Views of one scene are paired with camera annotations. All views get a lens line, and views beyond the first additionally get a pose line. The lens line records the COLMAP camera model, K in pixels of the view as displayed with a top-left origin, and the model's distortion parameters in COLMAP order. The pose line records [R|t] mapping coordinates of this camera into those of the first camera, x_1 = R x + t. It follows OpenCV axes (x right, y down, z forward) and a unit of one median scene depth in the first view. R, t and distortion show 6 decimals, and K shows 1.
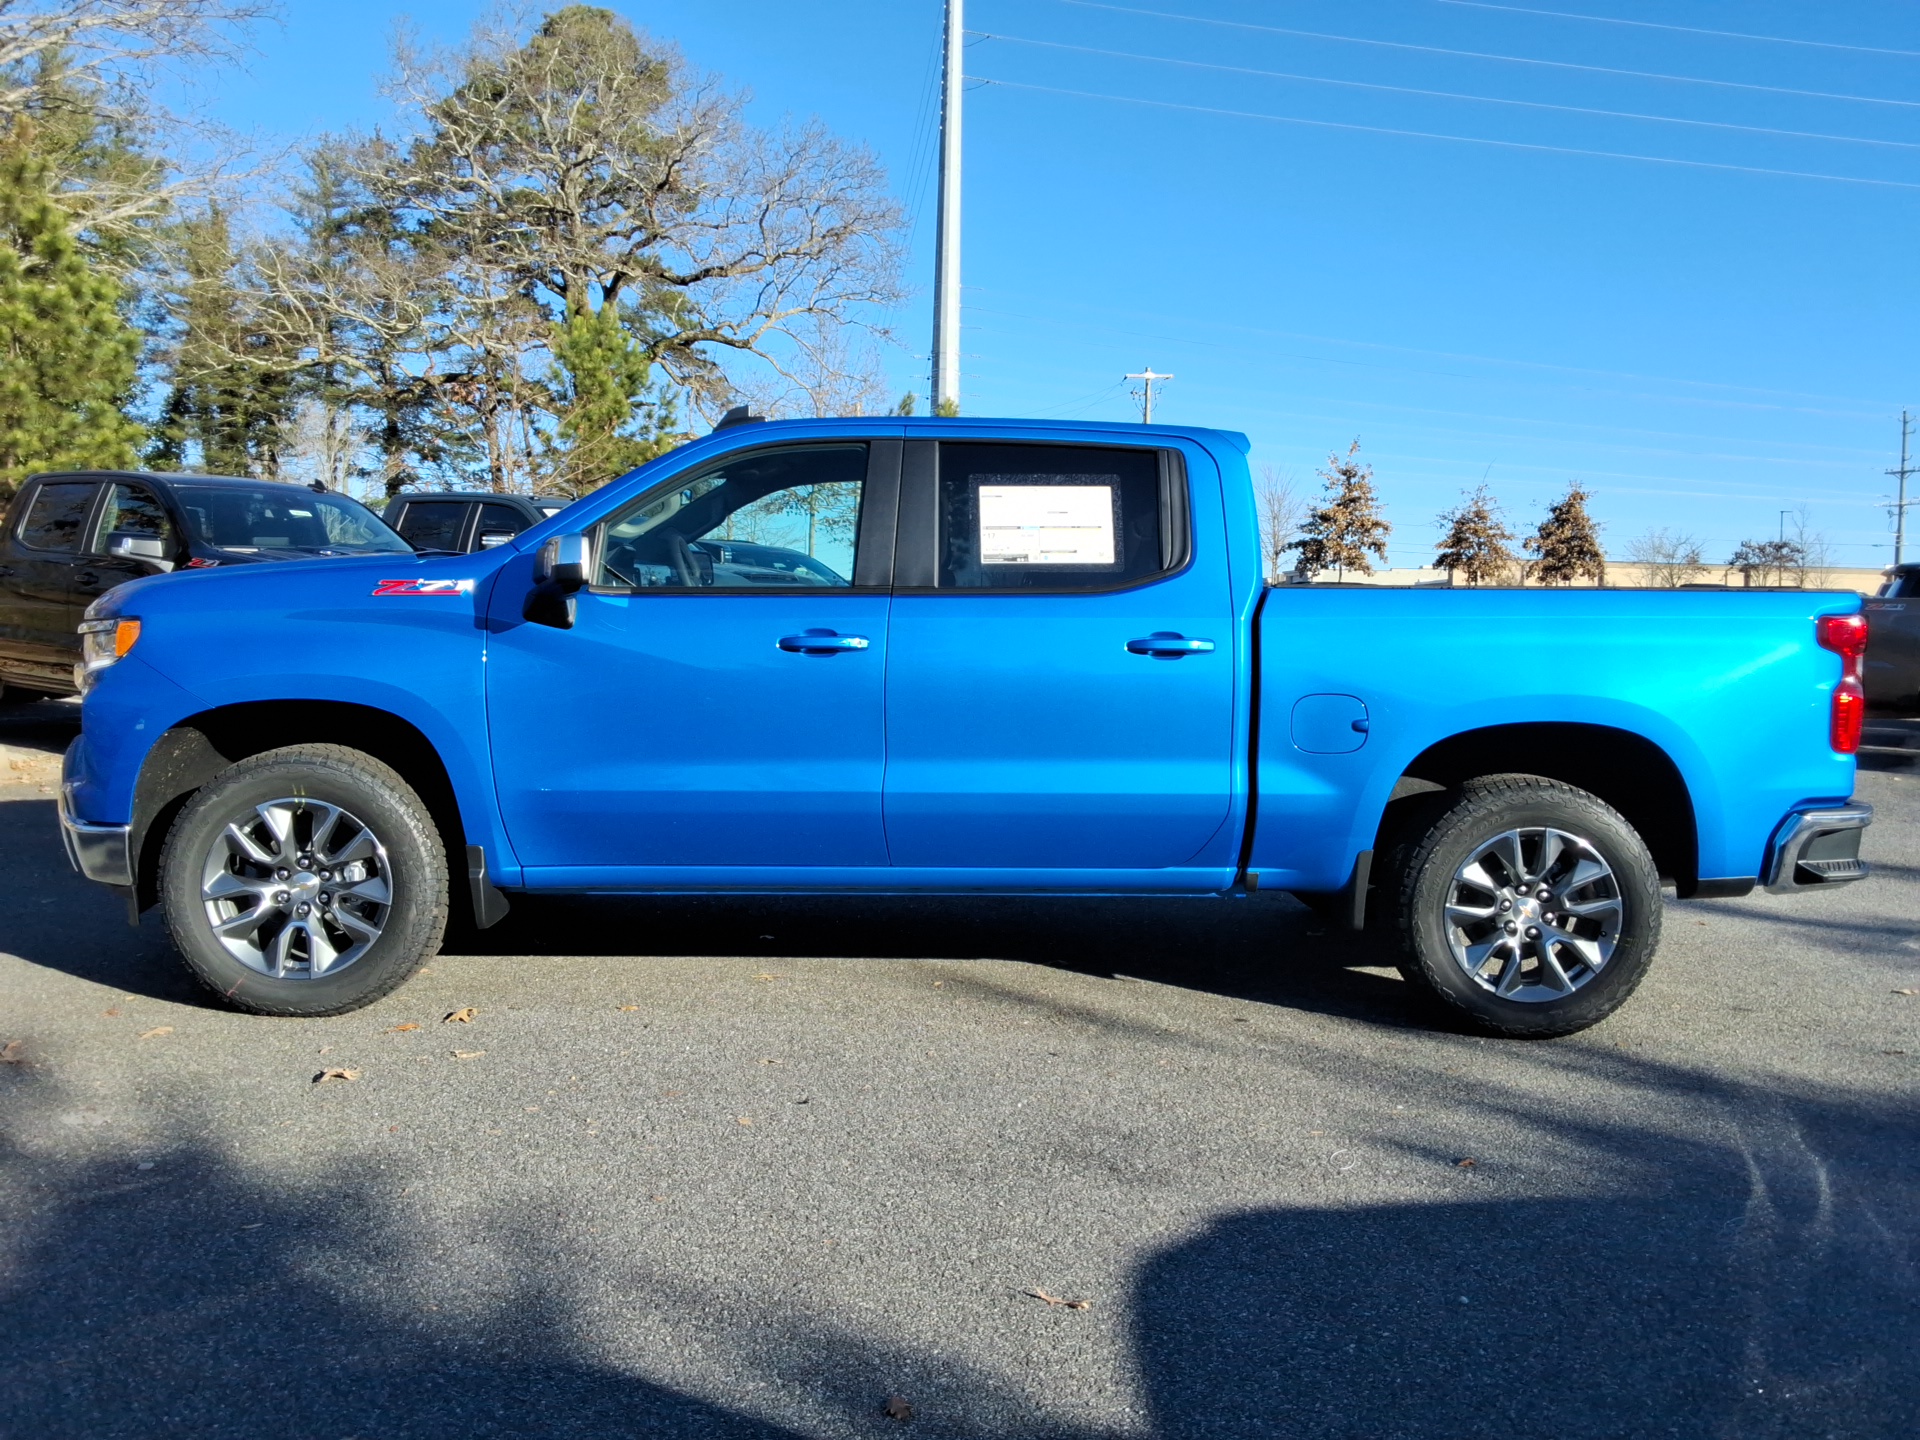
lens RADIAL K [[1530.1, 0, 964.9], [0, 1530.1, 727.9], [0, 0, 1]] dist [0.078012, -0.116076]
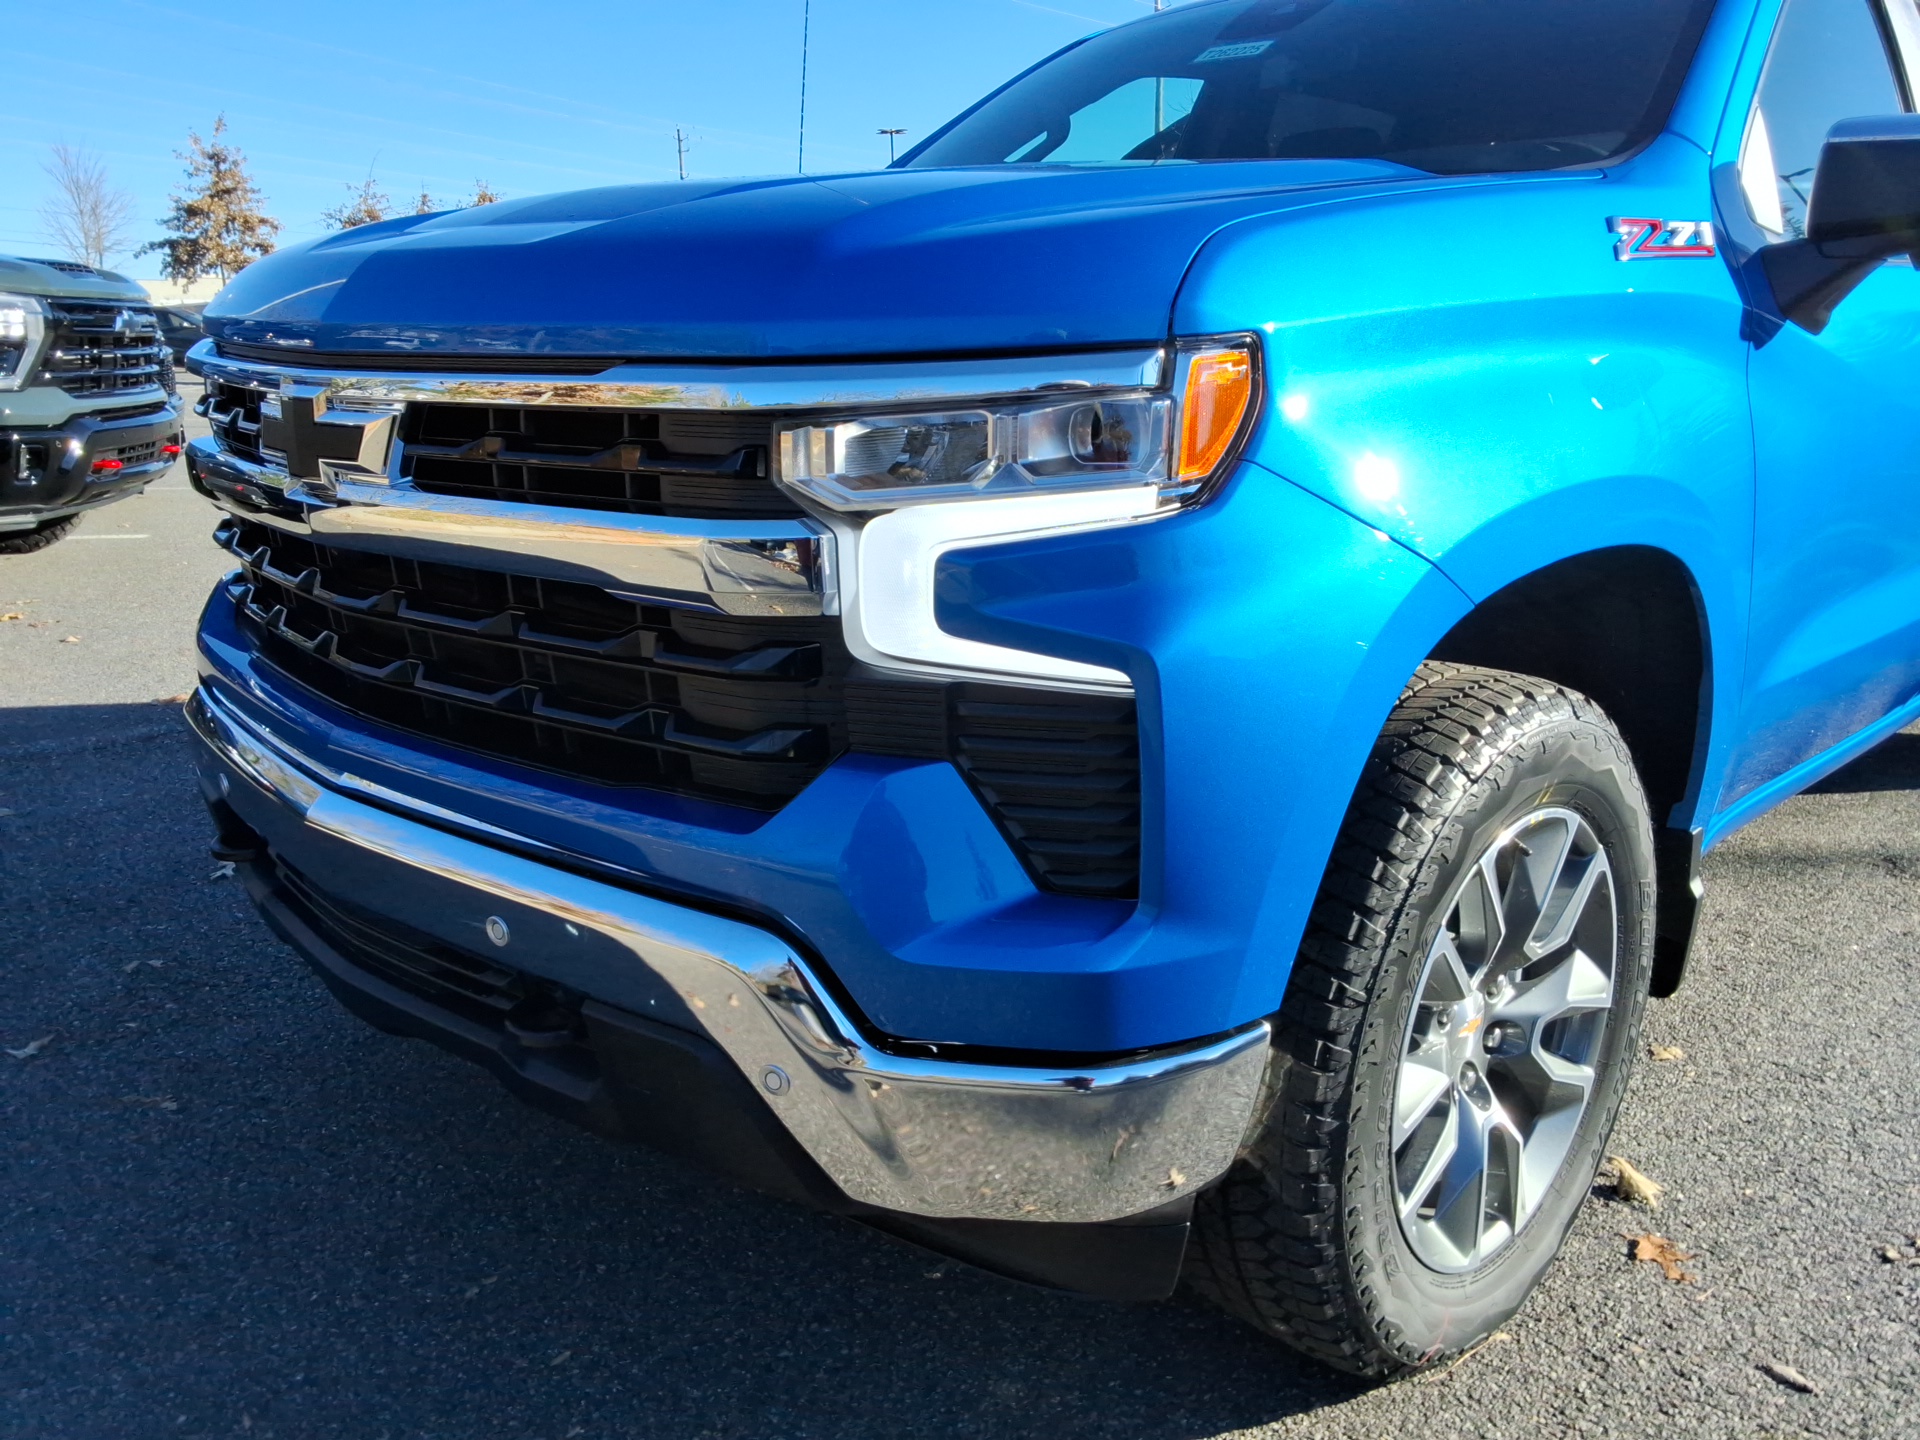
lens RADIAL K [[1530.1, 0, 980.8], [0, 1530.1, 712.0], [0, 0, 1]] dist [0.078012, -0.116076]
pose [[0.716856, -0.184306, 0.672420, -0.076014], [0.068296, 0.978353, 0.195351, -0.006200], [-0.693868, -0.094114, 0.713925, 0.078843]]
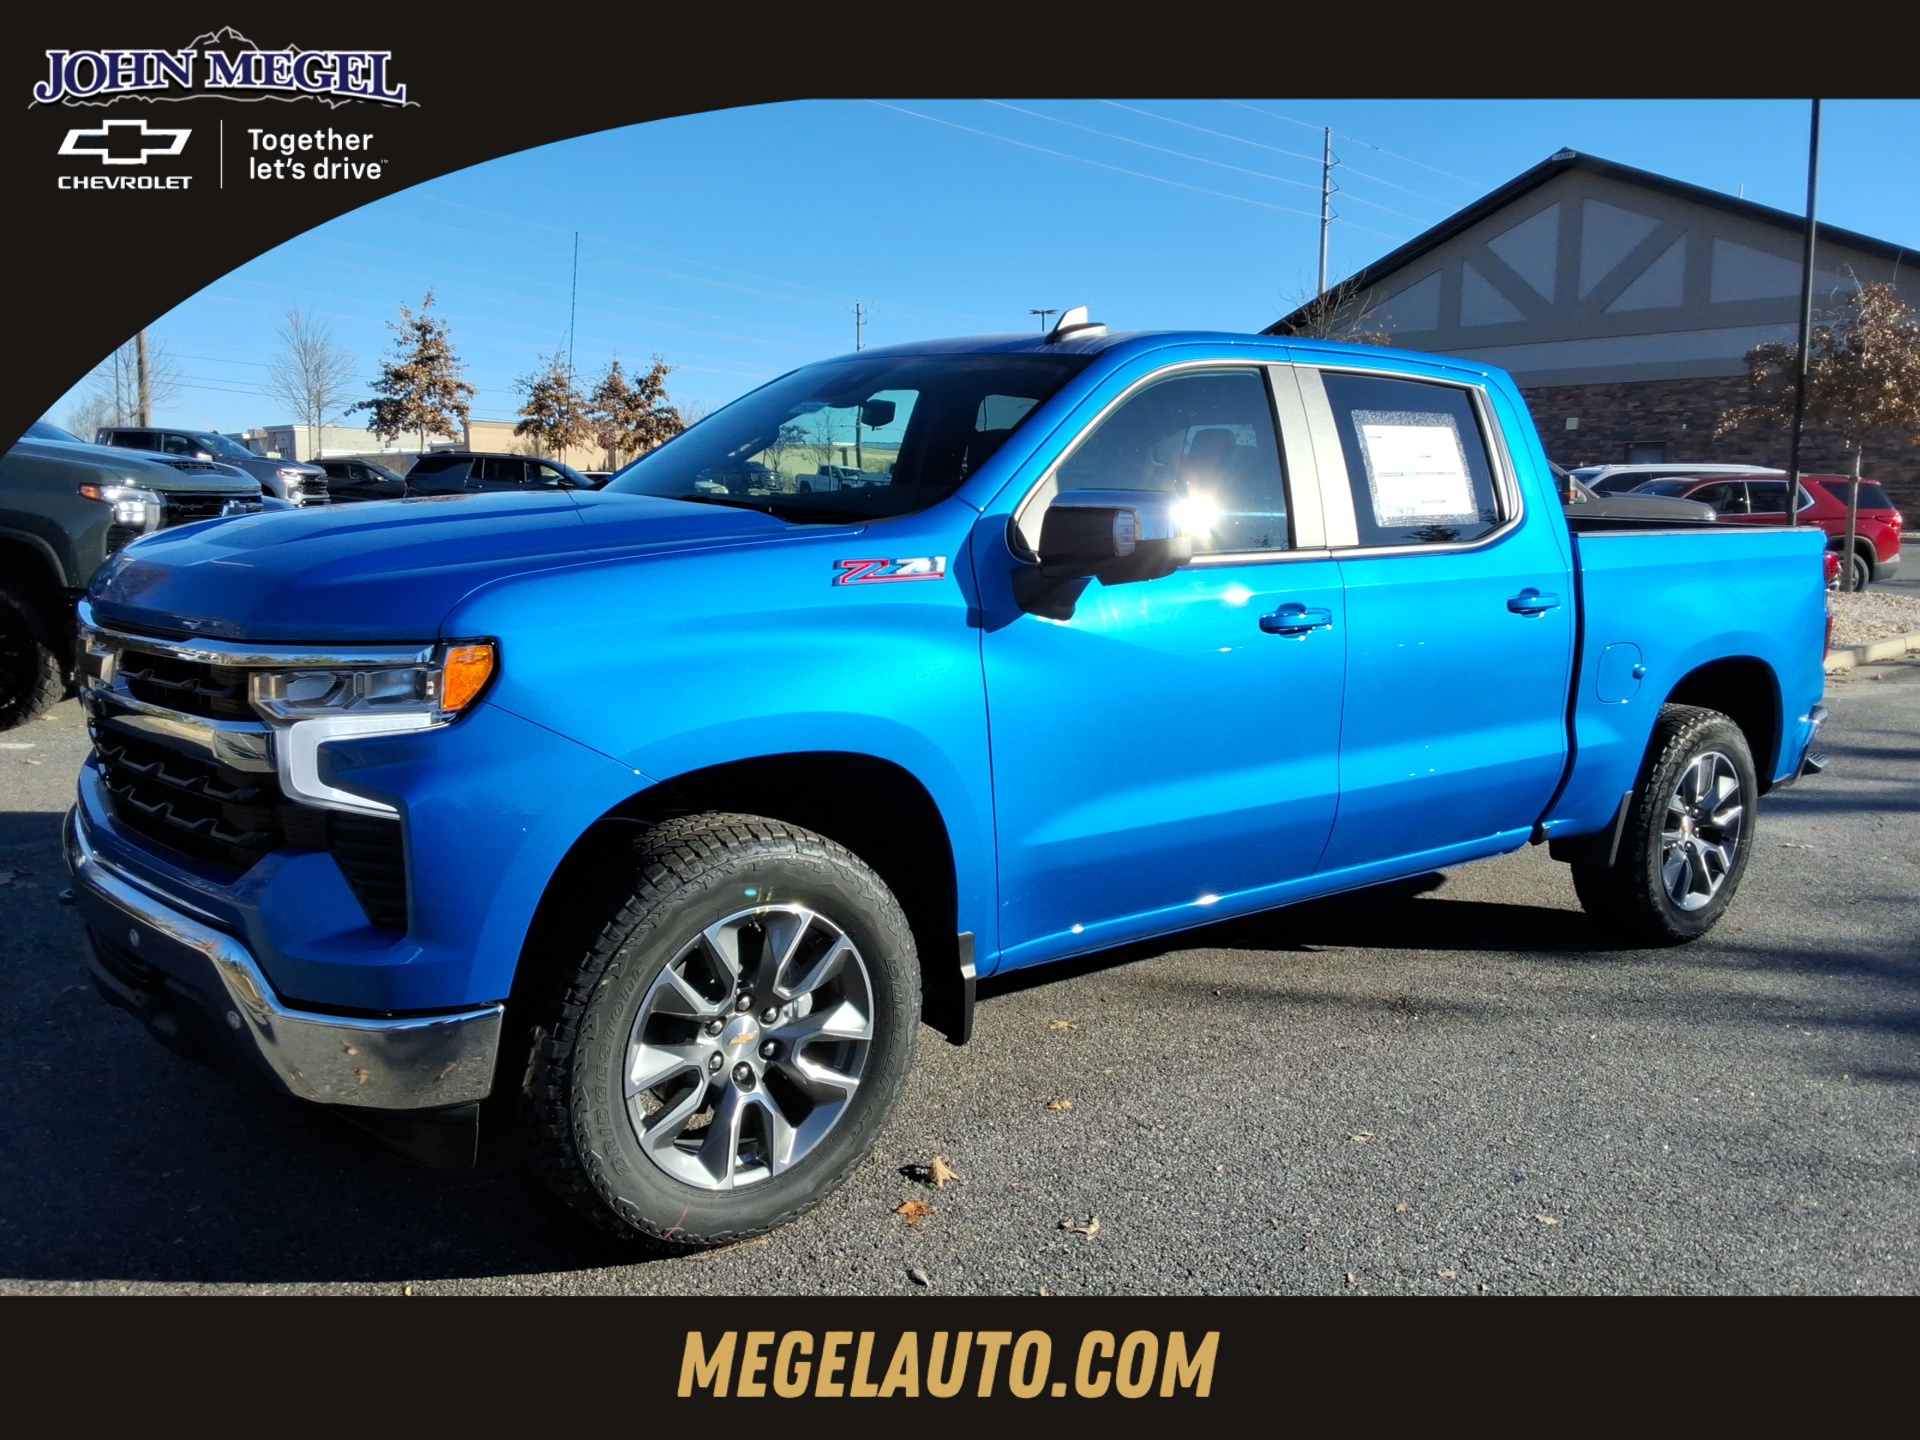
lens RADIAL K [[1530.1, 0, 989.2], [0, 1530.1, 721.1], [0, 0, 1]] dist [0.078012, -0.116076]
pose [[0.787489, -0.089208, 0.609839, -0.072106], [0.036909, 0.994519, 0.097820, -0.008742], [-0.615223, -0.054524, 0.786465, 0.043910]]
